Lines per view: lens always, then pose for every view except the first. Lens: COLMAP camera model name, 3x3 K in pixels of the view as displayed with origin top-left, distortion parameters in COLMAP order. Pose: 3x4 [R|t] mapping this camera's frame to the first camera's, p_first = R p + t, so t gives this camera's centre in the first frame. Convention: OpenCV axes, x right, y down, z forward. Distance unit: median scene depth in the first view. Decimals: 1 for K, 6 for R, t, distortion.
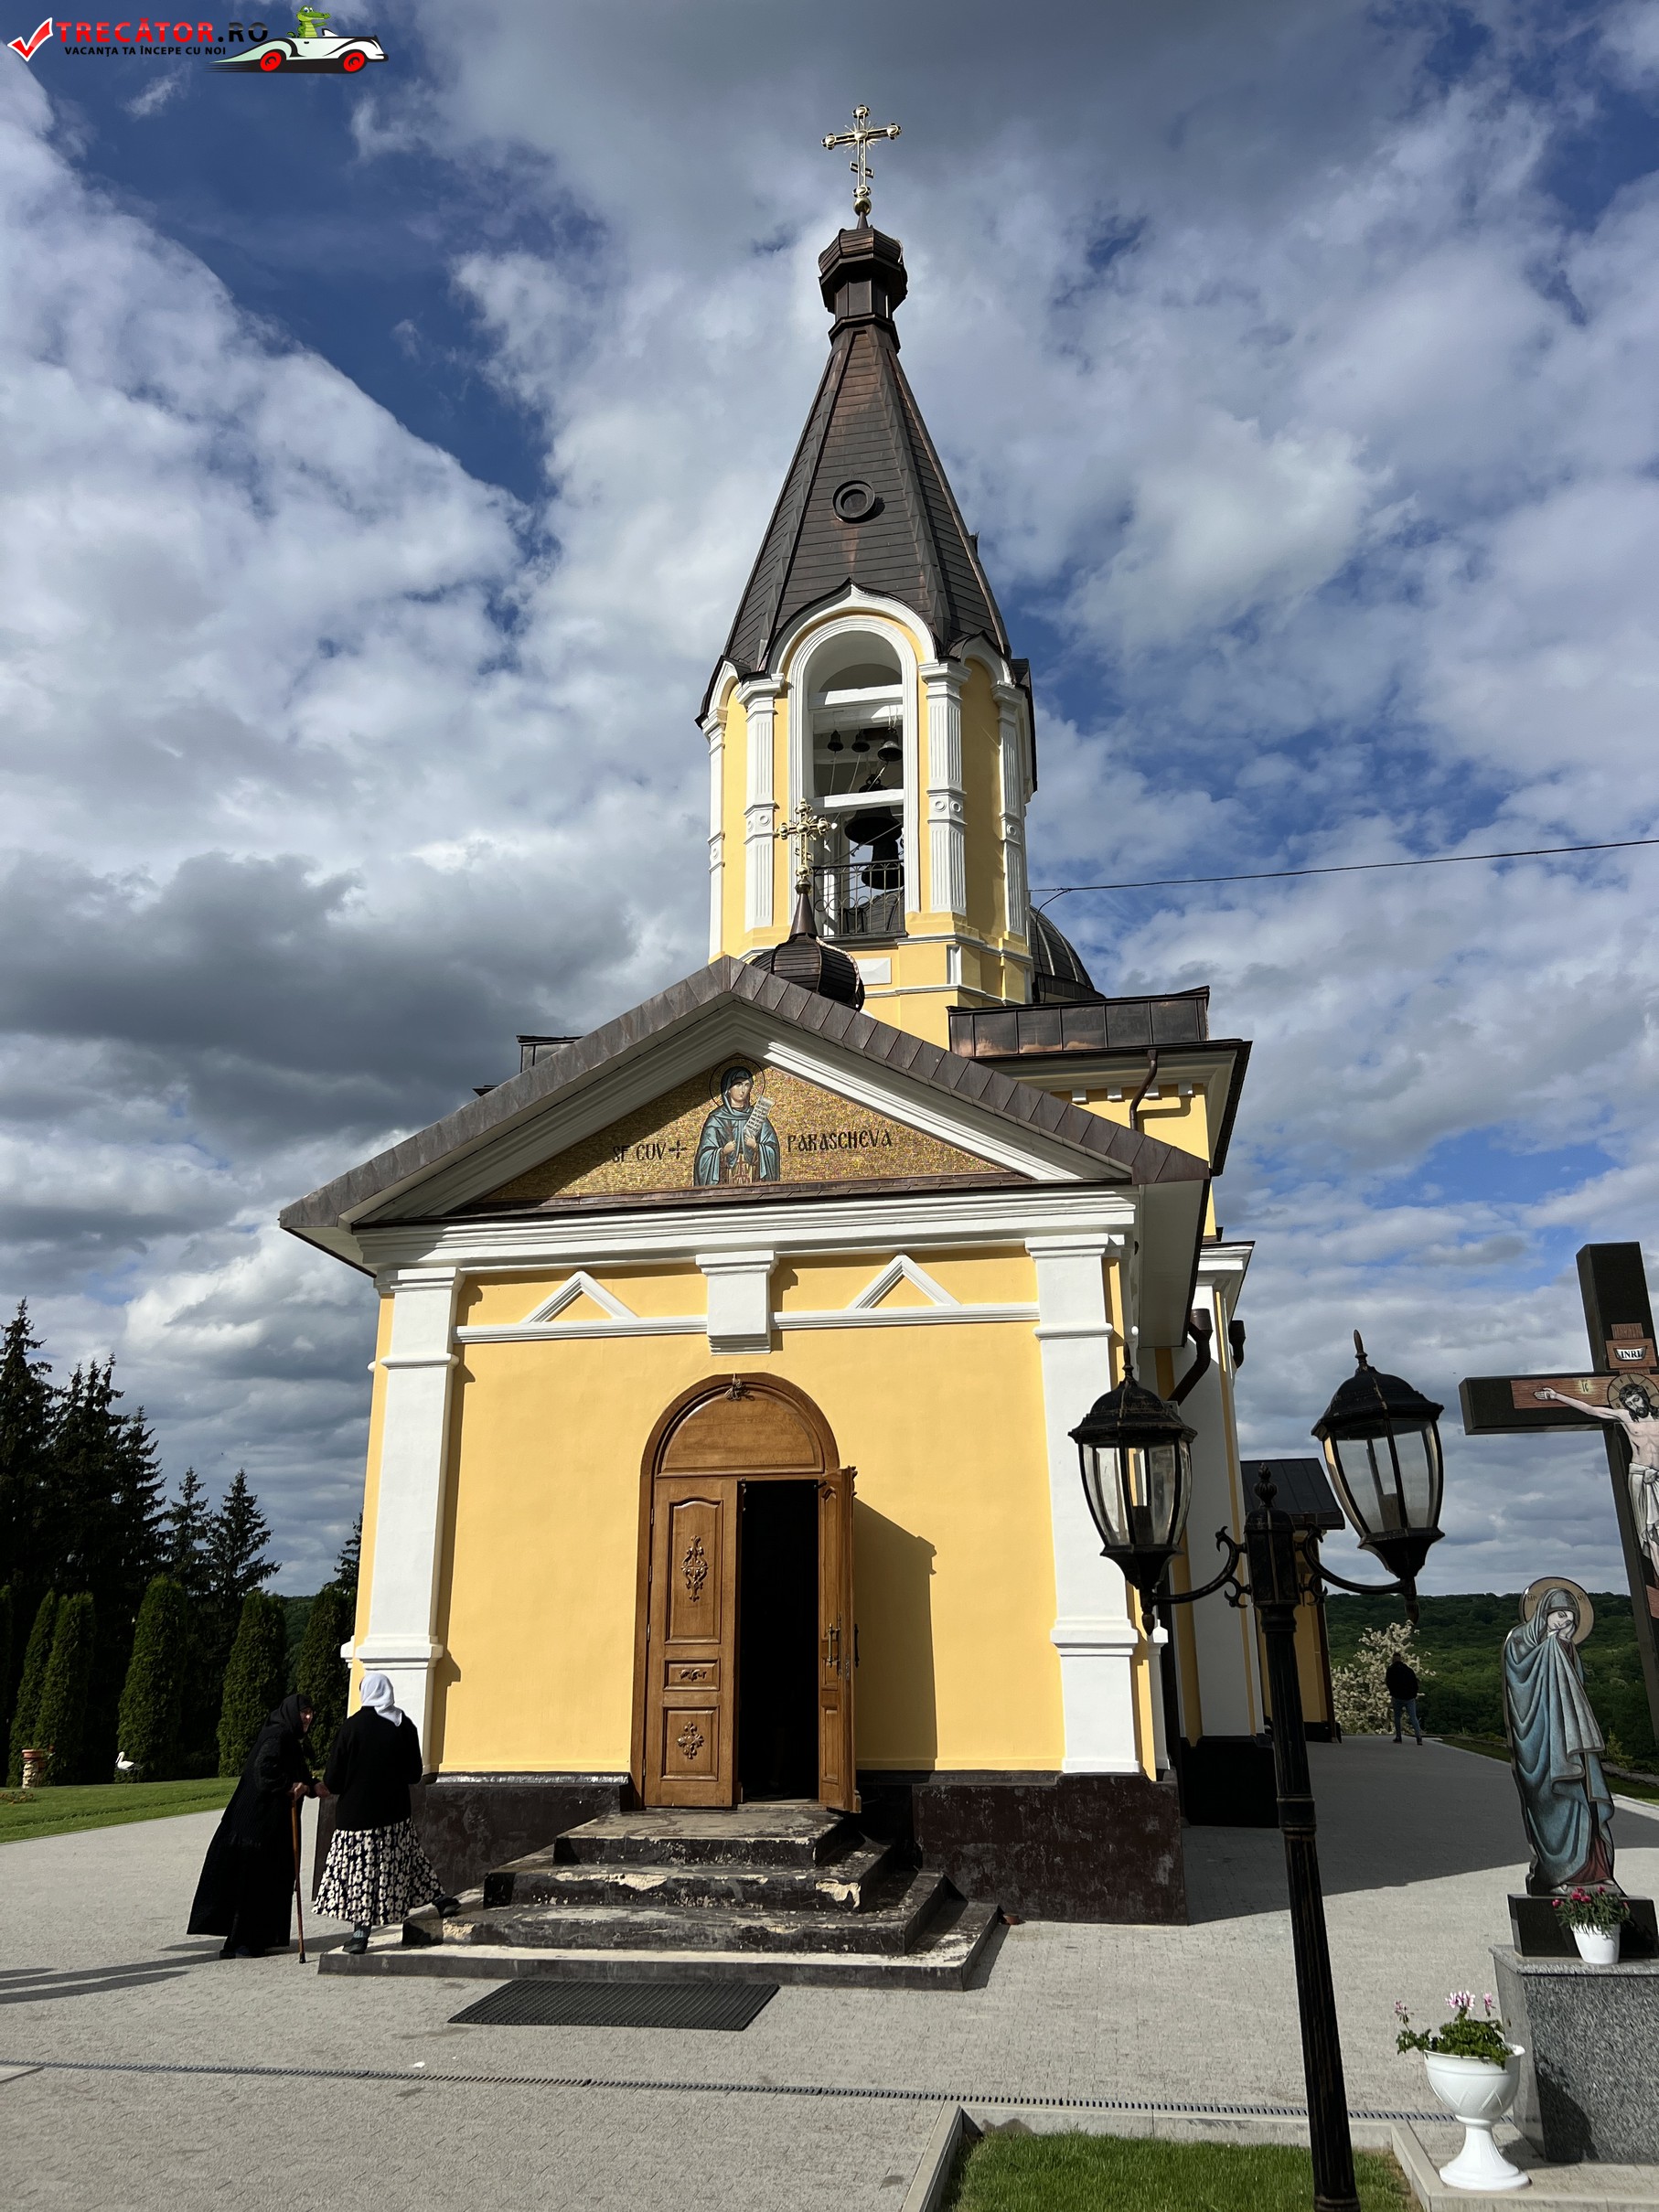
lens RADIAL K [[1678.0, 0, 847.1], [0, 1678.0, 1118.0], [0, 0, 1]] dist [0.048403, -0.012188]
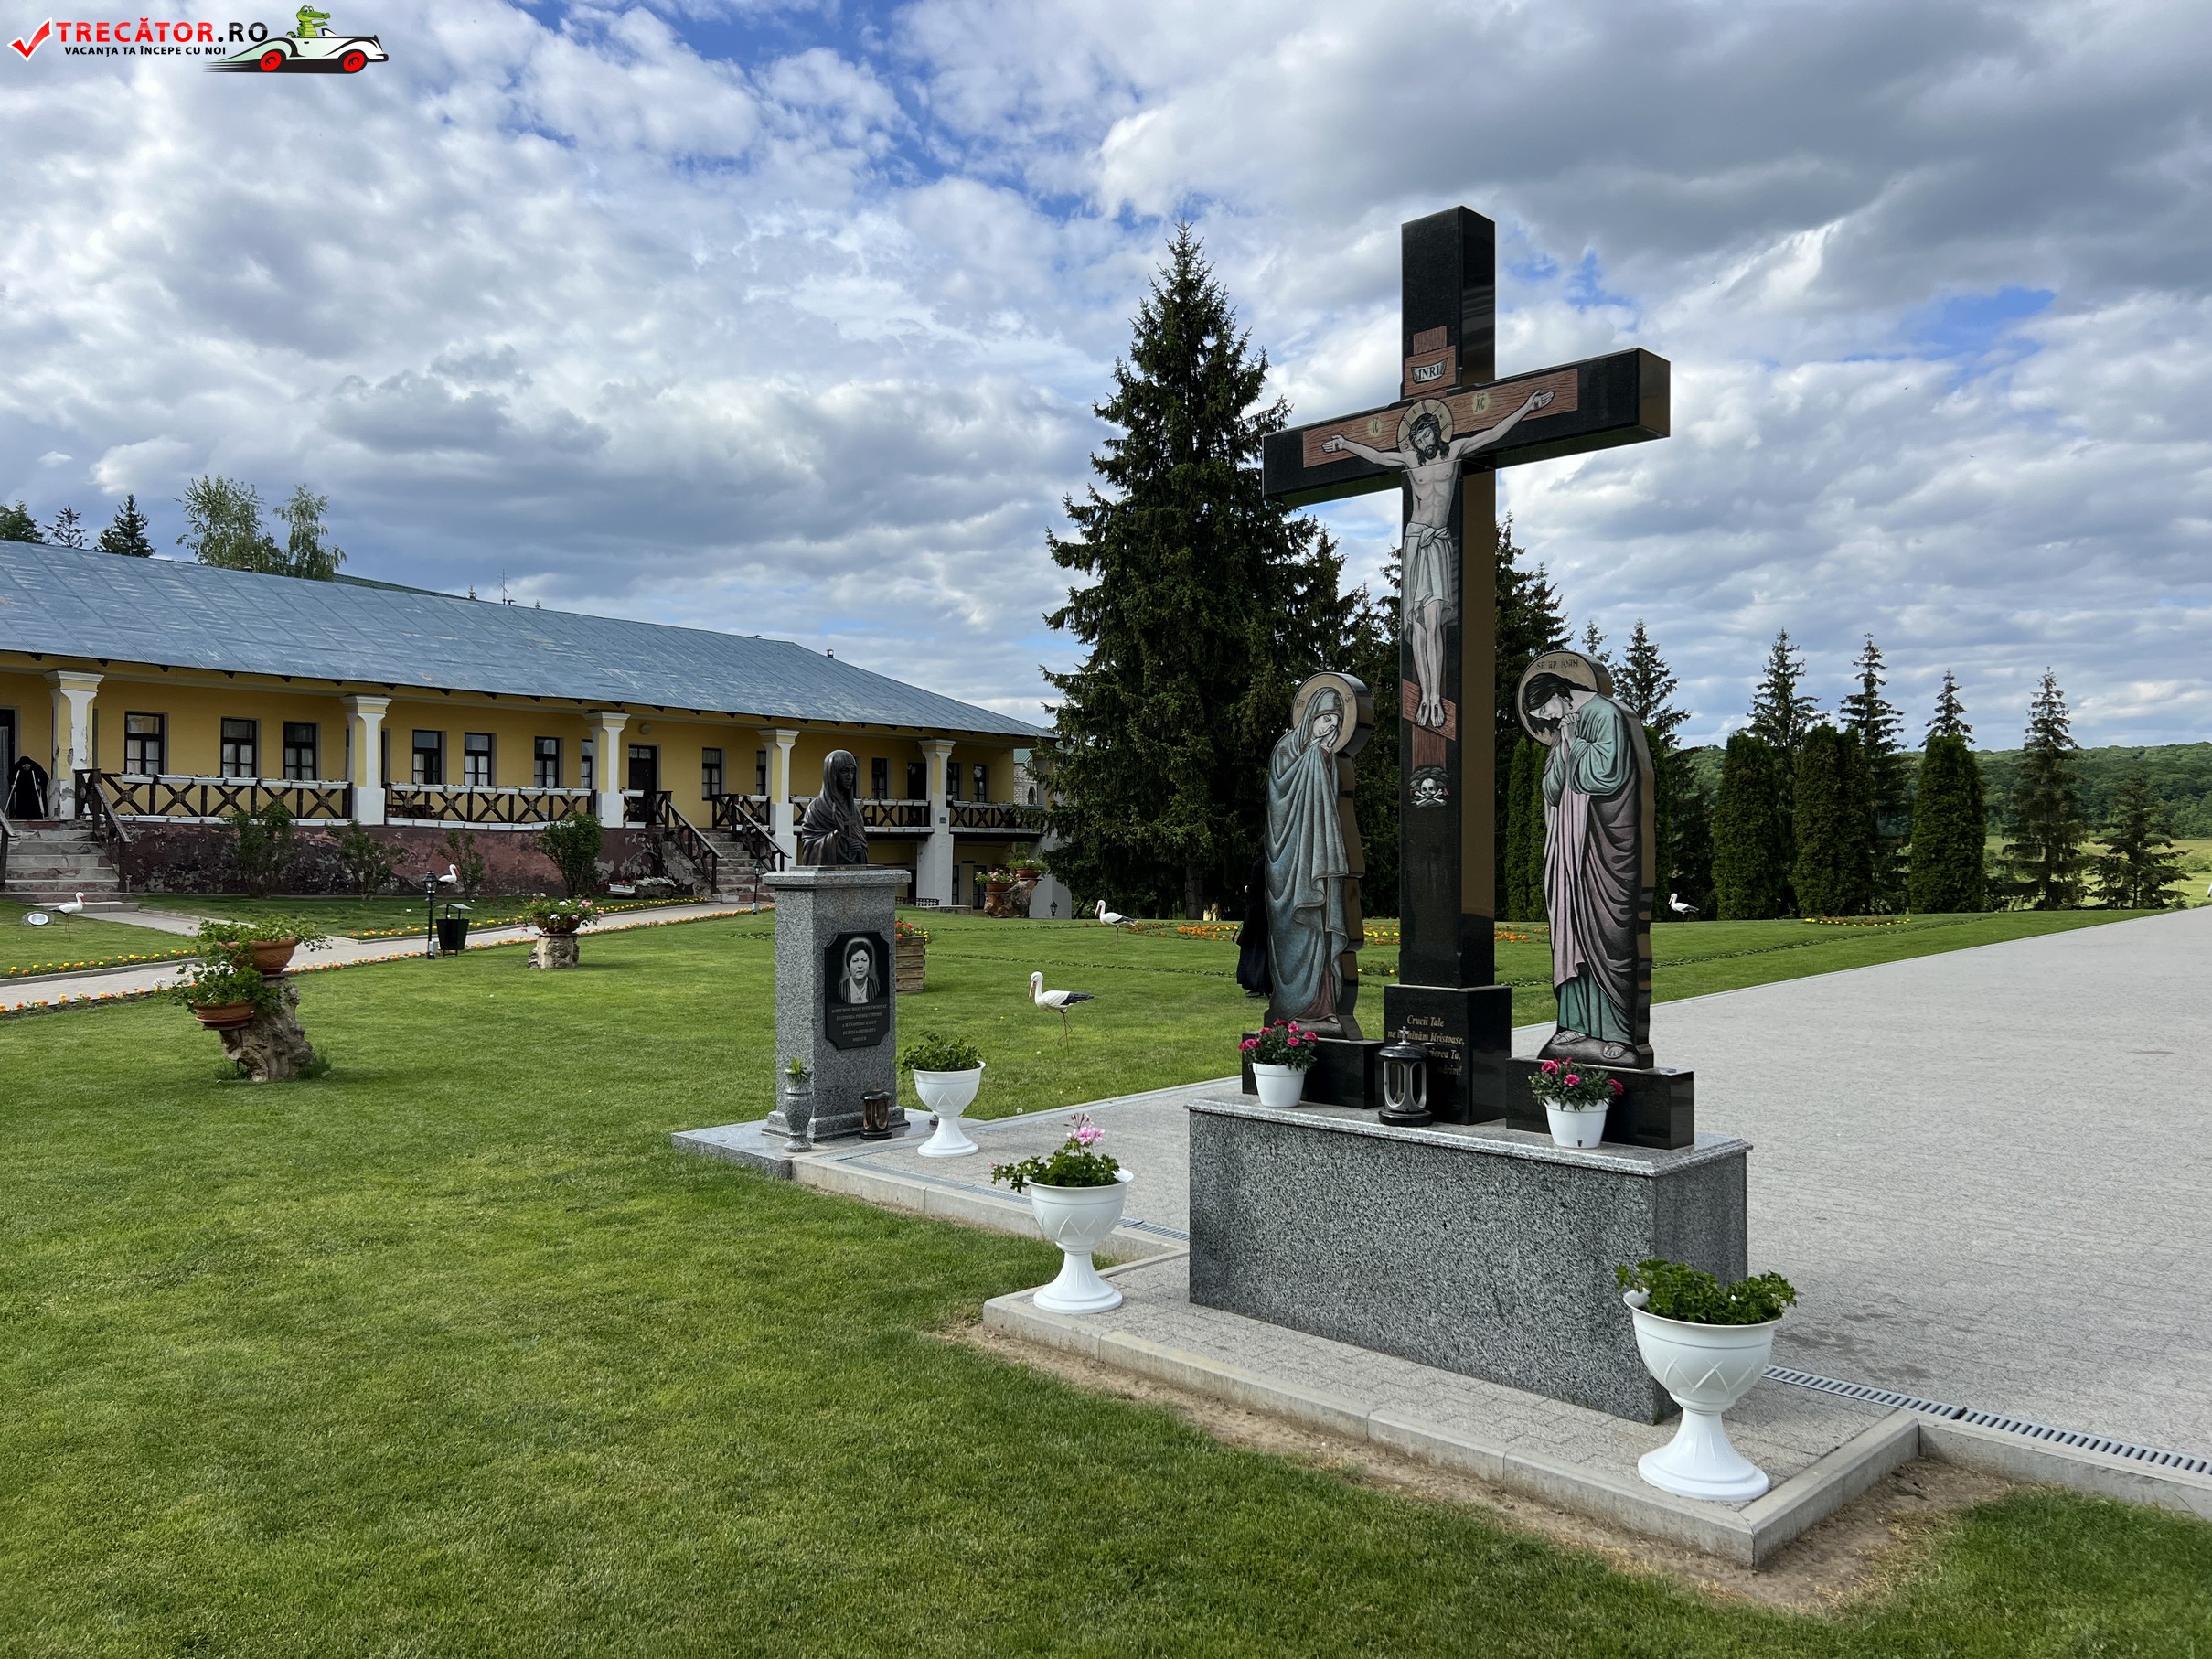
lens RADIAL K [[1678.0, 0, 1095.9], [0, 1678.0, 832.5], [0, 0, 1]] dist [0.048403, -0.012188]
pose [[0.816593, -0.006599, -0.577176, -0.324365], [0.190387, 0.947055, 0.258533, 0.083465], [0.544911, -0.321003, 0.774615, 0.244823]]
